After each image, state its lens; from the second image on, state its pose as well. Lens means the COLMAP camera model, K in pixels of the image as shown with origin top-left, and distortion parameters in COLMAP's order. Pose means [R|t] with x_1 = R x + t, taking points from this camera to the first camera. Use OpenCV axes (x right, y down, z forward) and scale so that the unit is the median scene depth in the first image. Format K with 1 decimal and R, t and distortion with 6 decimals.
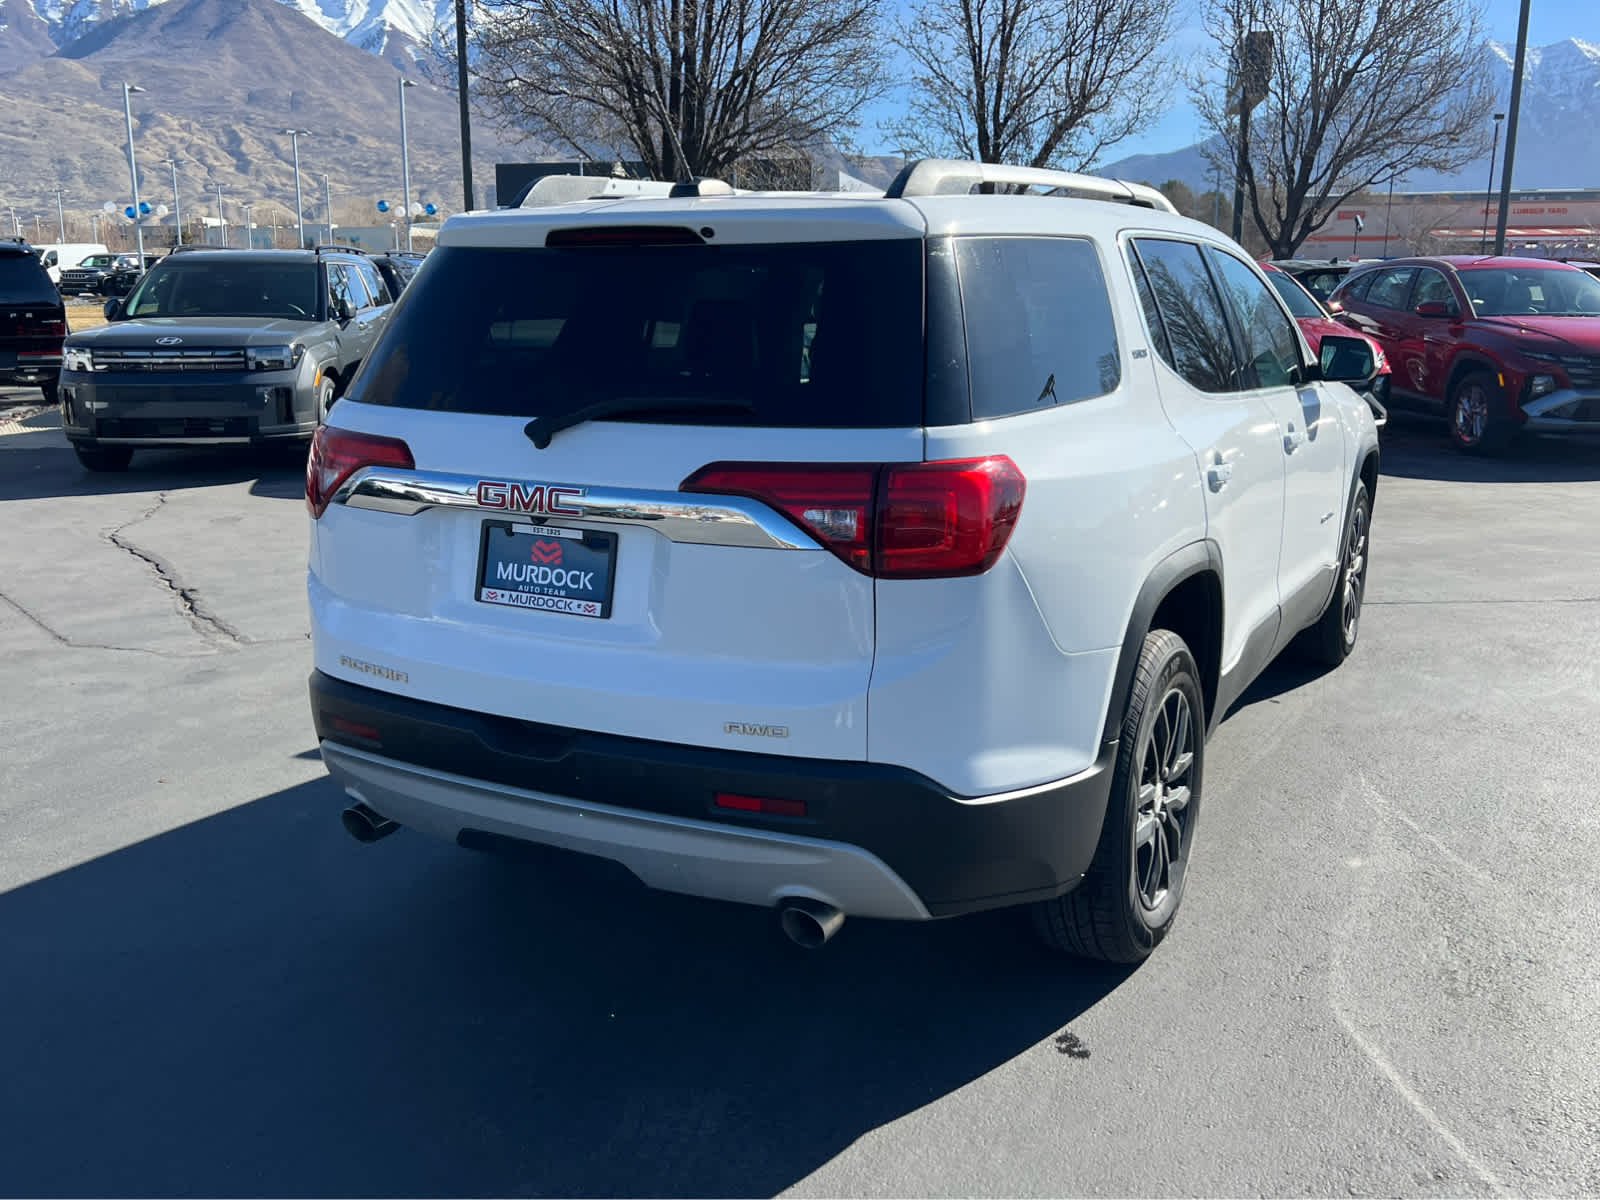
lens RADIAL K [[1433.9, 0, 814.6], [0, 1433.9, 597.8], [0, 0, 1]] dist [0.028306, -0.011462]
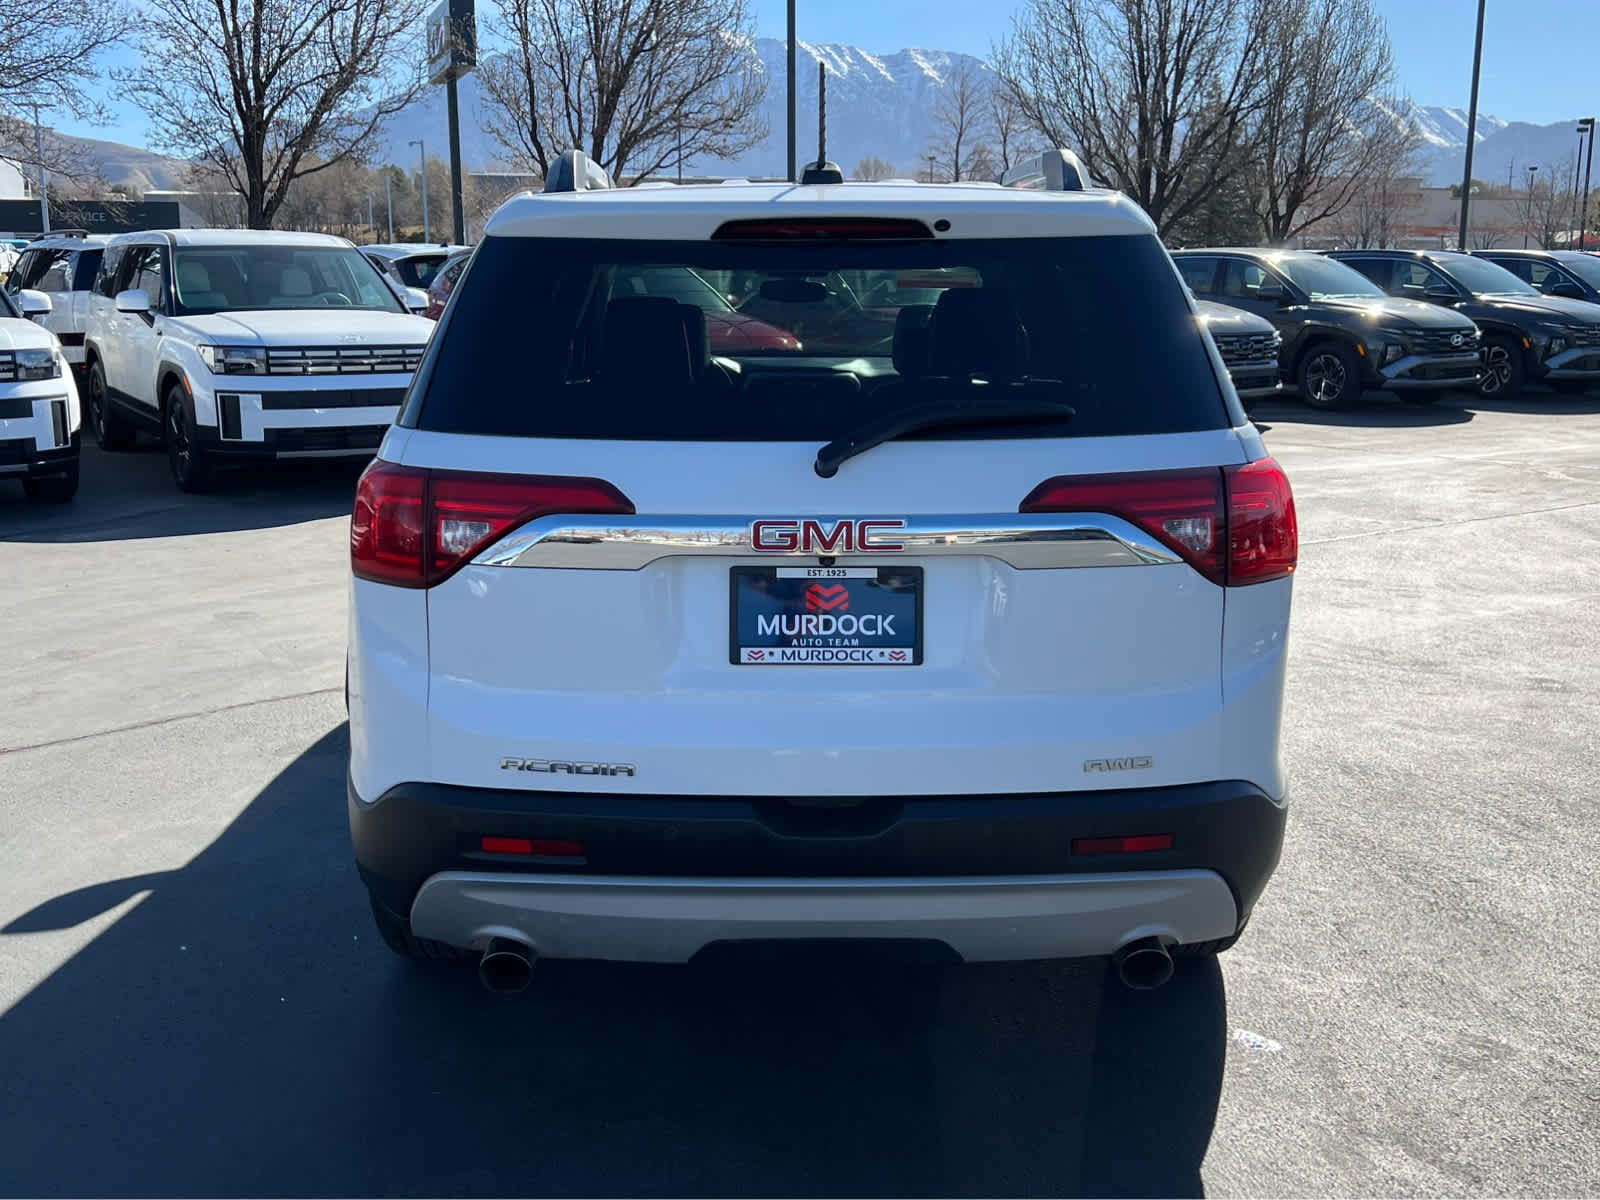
lens RADIAL K [[1455.7, 0, 793.5], [0, 1455.7, 594.9], [0, 0, 1]] dist [0.026988, 0.000000]
pose [[0.870952, -0.106911, 0.479597, -0.618096], [0.100655, 0.994163, 0.038827, -0.068623], [-0.480949, 0.014458, 0.876629, 0.245239]]
